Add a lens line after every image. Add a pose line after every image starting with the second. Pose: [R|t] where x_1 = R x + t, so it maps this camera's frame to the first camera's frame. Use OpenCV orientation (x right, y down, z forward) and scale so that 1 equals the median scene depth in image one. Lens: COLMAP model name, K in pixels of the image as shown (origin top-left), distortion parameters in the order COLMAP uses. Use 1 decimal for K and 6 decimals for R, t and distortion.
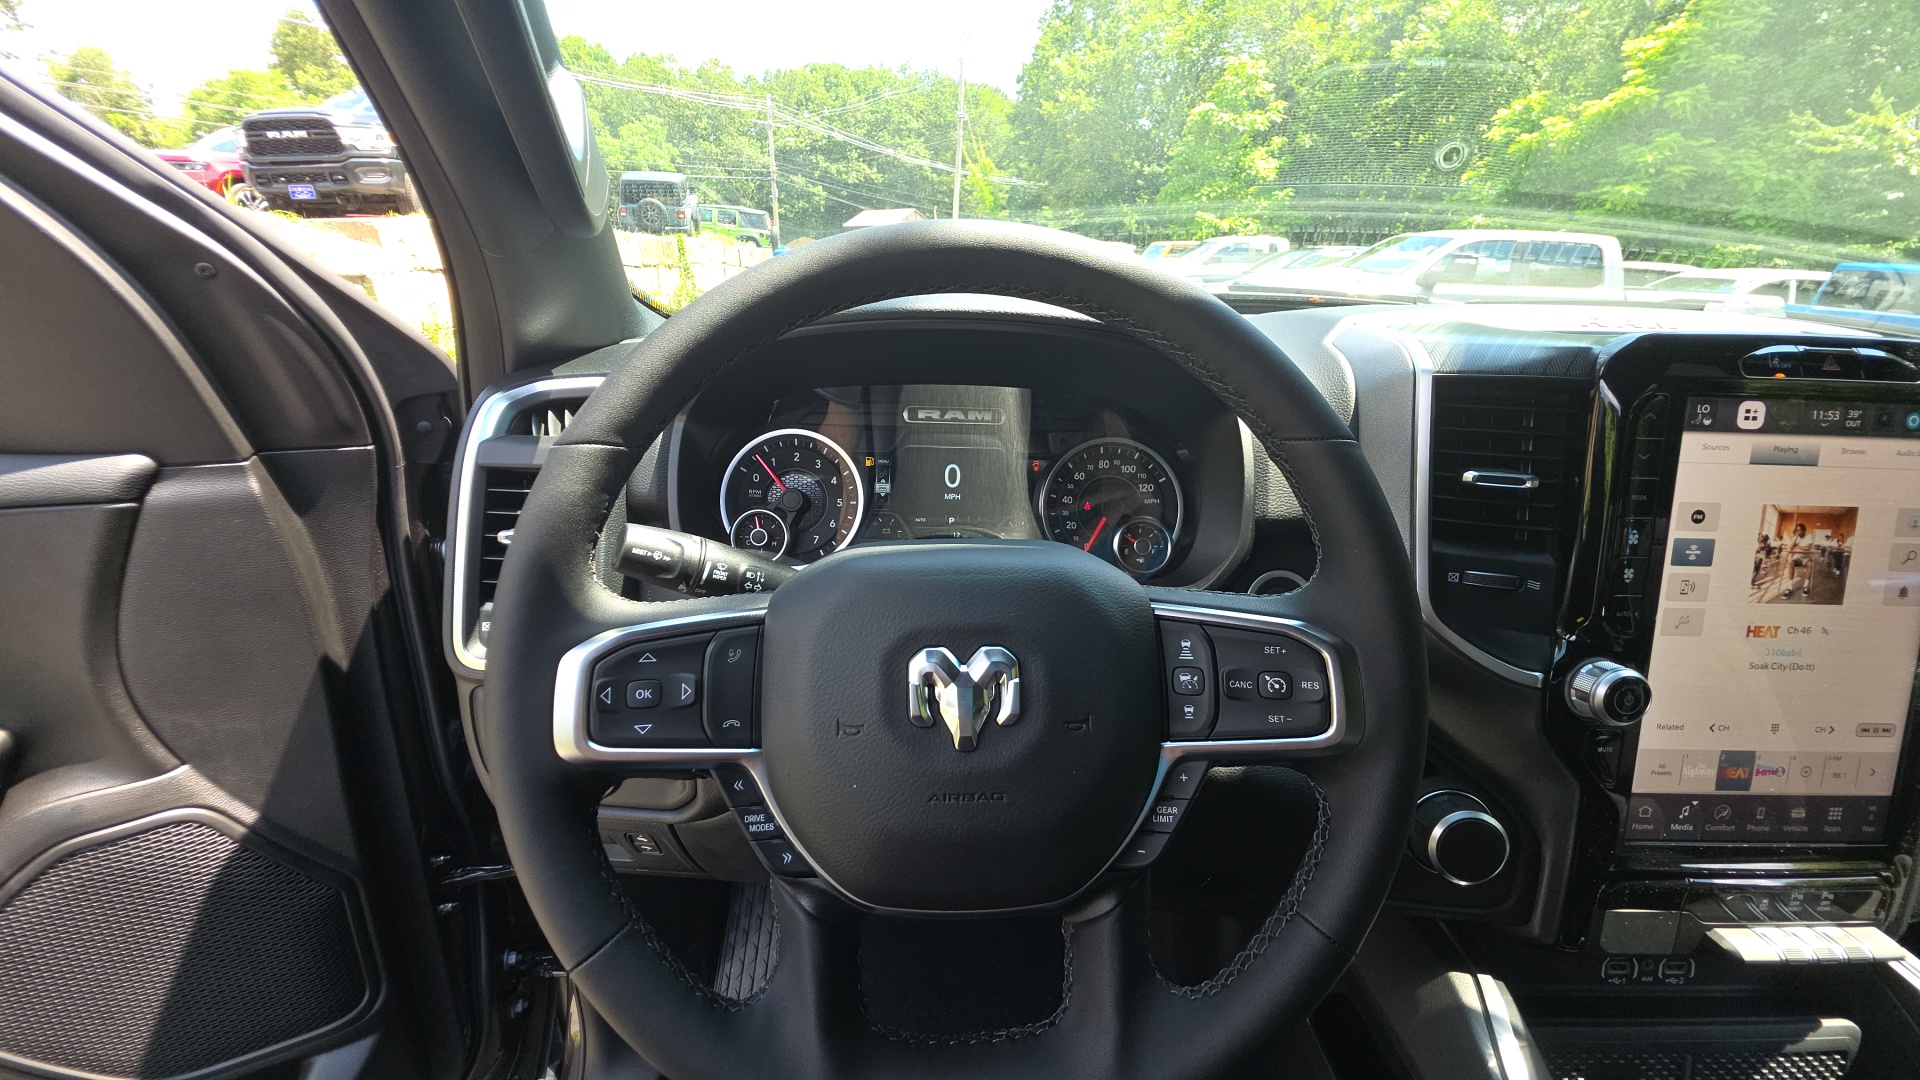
lens RADIAL K [[762.7, 0, 950.5], [0, 762.7, 543.5], [0, 0, 1]] dist [0.010671, -0.006817]
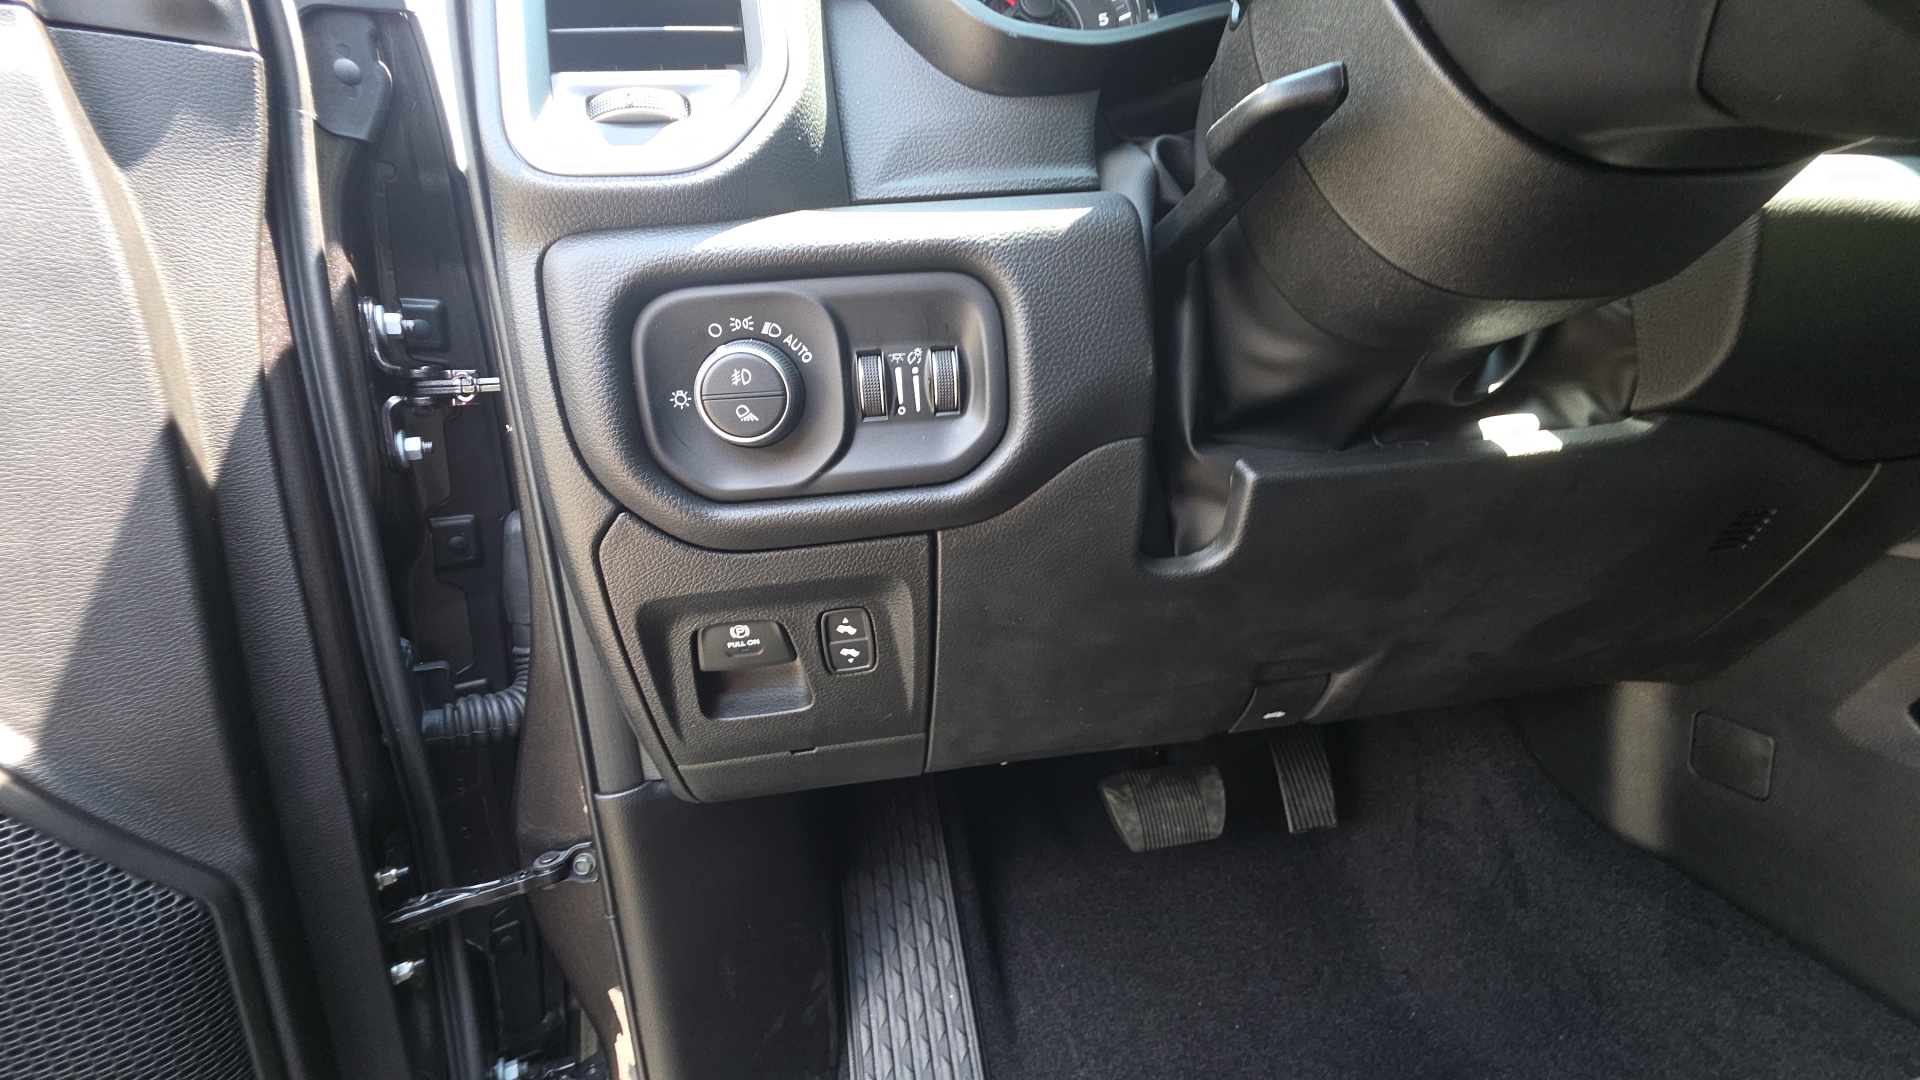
lens RADIAL K [[762.7, 0, 944.2], [0, 762.7, 550.6], [0, 0, 1]] dist [0.010671, -0.006817]
pose [[0.978823, -0.139899, 0.149443, -0.024551], [0.160608, 0.977478, -0.136899, 0.025452], [-0.126925, 0.158002, 0.979247, 0.027139]]
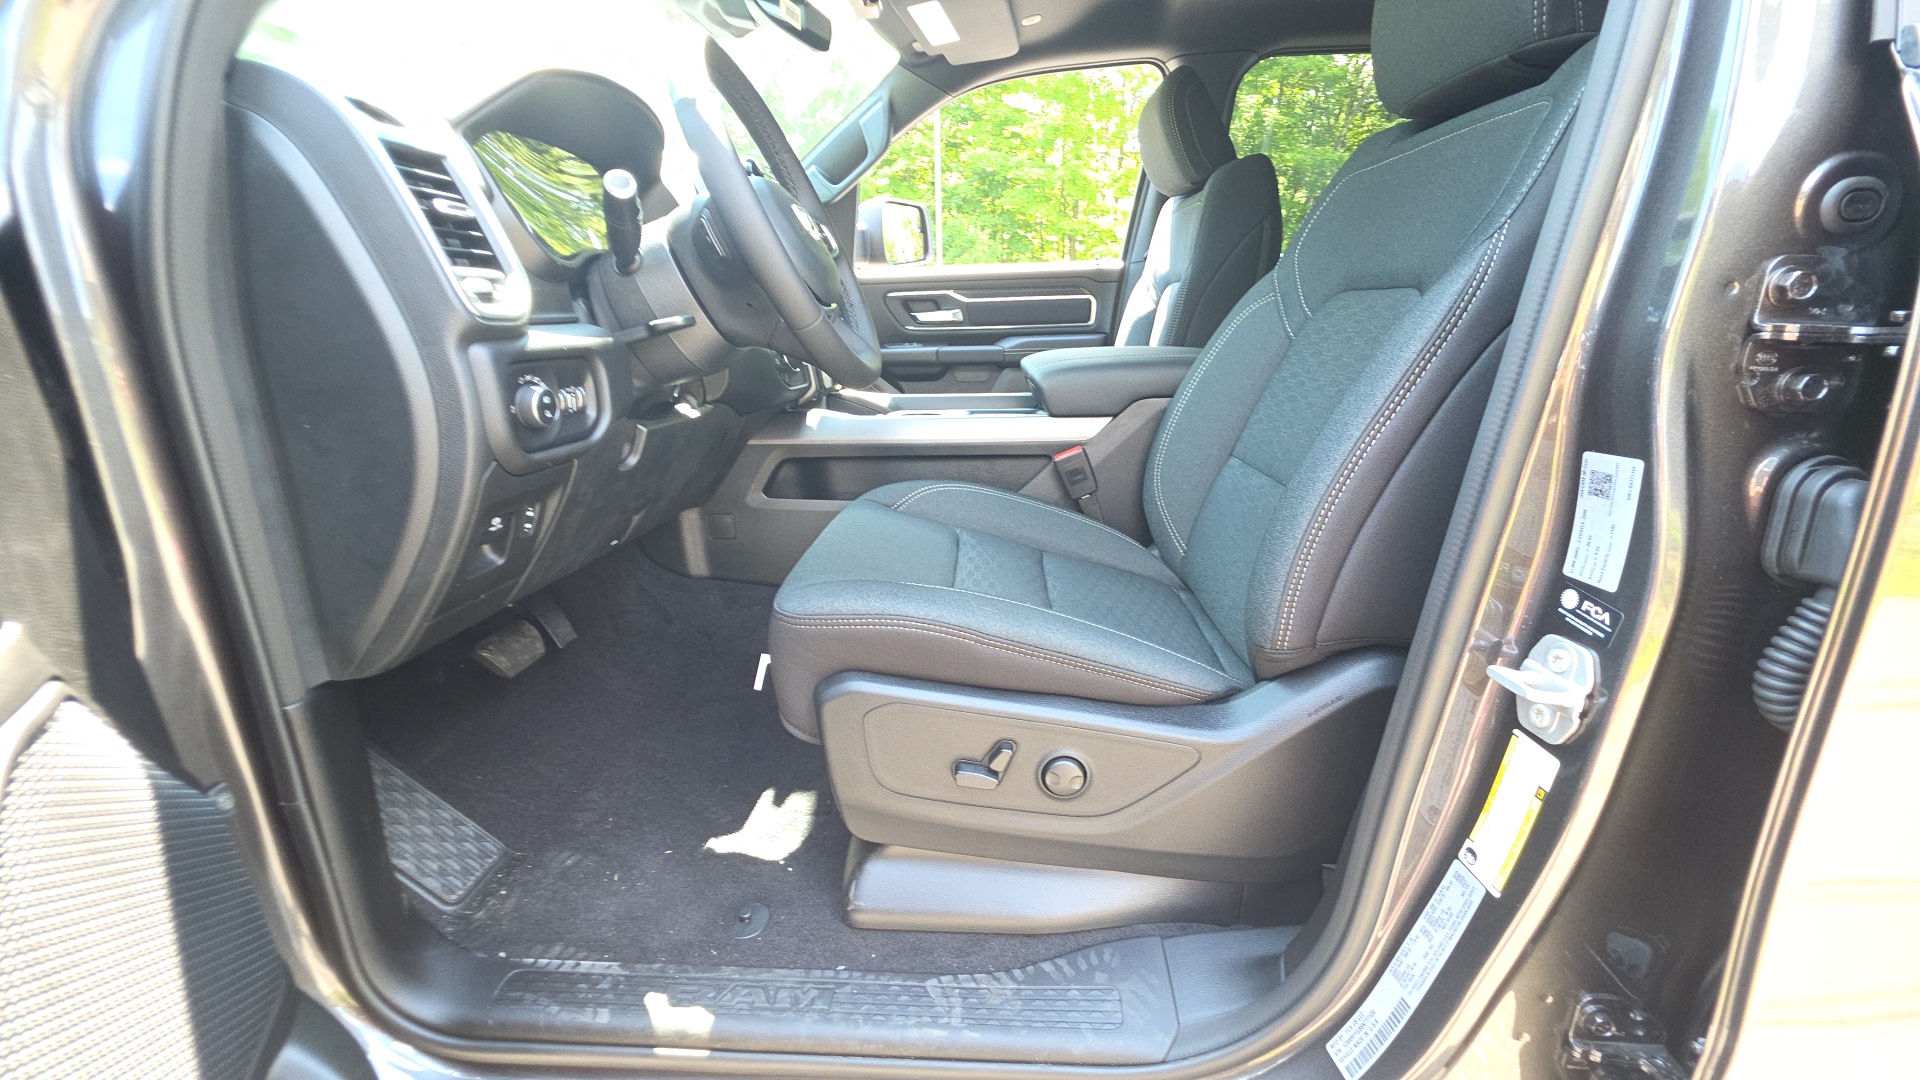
lens RADIAL K [[762.7, 0, 944.8], [0, 762.7, 528.4], [0, 0, 1]] dist [0.010671, -0.006817]
pose [[0.079778, -0.294758, 0.952236, -0.087824], [0.364135, 0.897879, 0.247425, 0.021489], [-0.927923, 0.327003, 0.178963, 0.012416]]
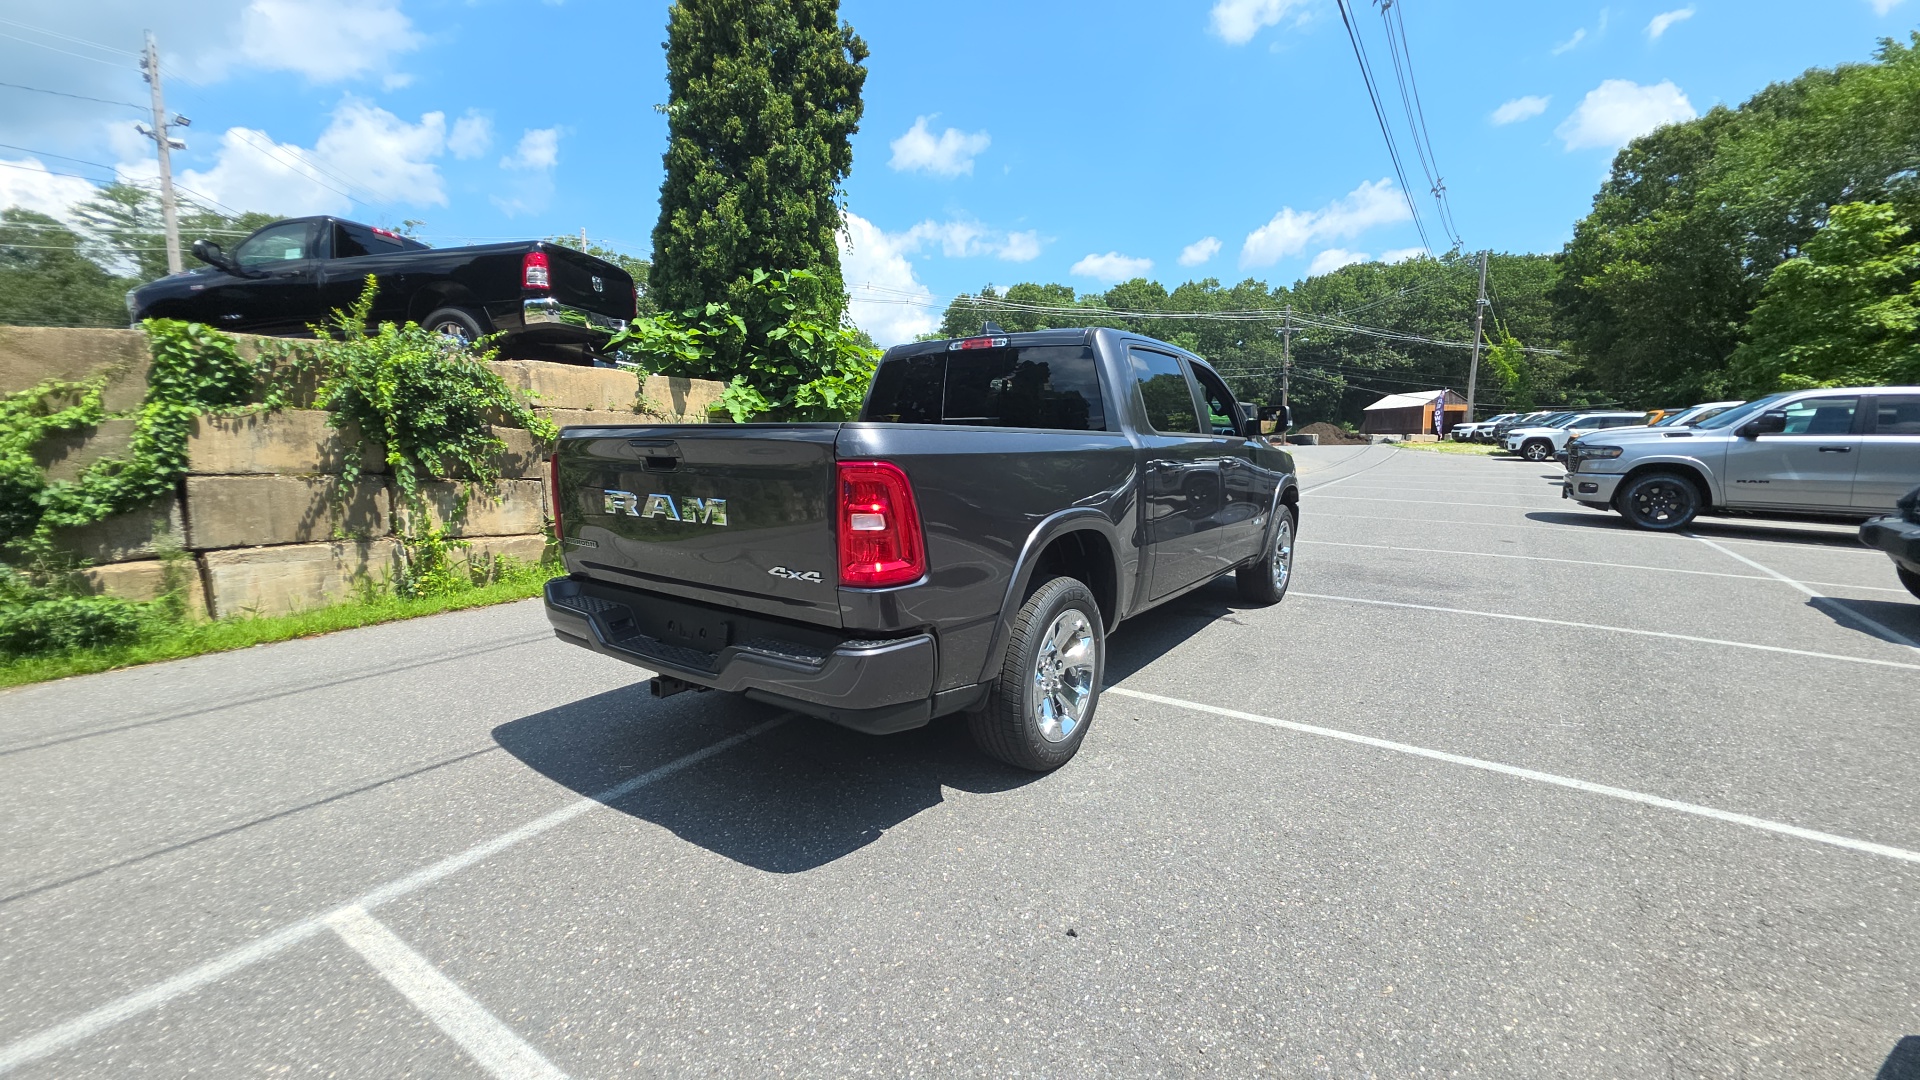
lens RADIAL K [[762.7, 0, 948.5], [0, 762.7, 540.9], [0, 0, 1]] dist [0.010671, -0.006817]
pose [[0.798193, 0.049682, -0.600350, 0.309459], [-0.187526, 0.967568, -0.169253, 0.206308], [0.572470, 0.247678, 0.781622, -0.482518]]
